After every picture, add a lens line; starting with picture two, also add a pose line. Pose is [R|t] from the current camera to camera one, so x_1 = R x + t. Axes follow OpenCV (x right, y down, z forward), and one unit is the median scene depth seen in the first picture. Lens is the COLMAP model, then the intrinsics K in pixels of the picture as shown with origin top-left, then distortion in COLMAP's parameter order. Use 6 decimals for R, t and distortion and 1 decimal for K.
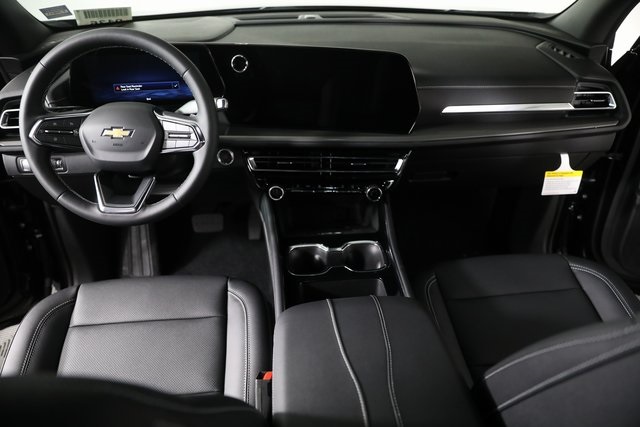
lens RADIAL K [[430.9, 0, 320.0], [0, 430.9, 213.5], [0, 0, 1]] dist [-0.115390, 0.079587]
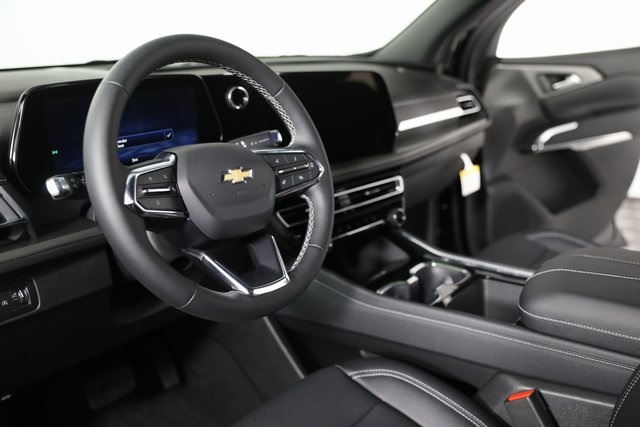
lens RADIAL K [[577.5, 0, 320.0], [0, 577.5, 213.5], [0, 0, 1]] dist [0.005326, 0.009597]
pose [[0.685403, -0.218273, 0.694680, -0.863688], [0.401218, 0.909337, -0.110140, 0.015318], [-0.607657, 0.354208, 0.710837, 0.229230]]
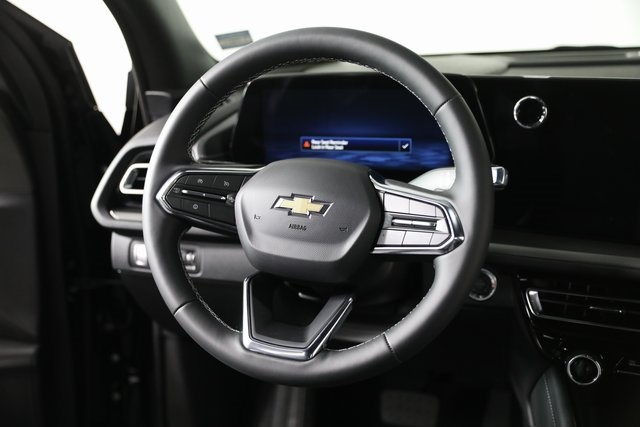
lens RADIAL K [[659.2, 0, 320.0], [0, 659.2, 213.5], [0, 0, 1]] dist [-0.005701, 0.007402]
pose [[0.929101, 0.074833, -0.362176, -0.124480], [-0.173488, 0.953065, -0.248131, 0.019452], [0.326609, 0.293372, 0.898476, 0.204727]]
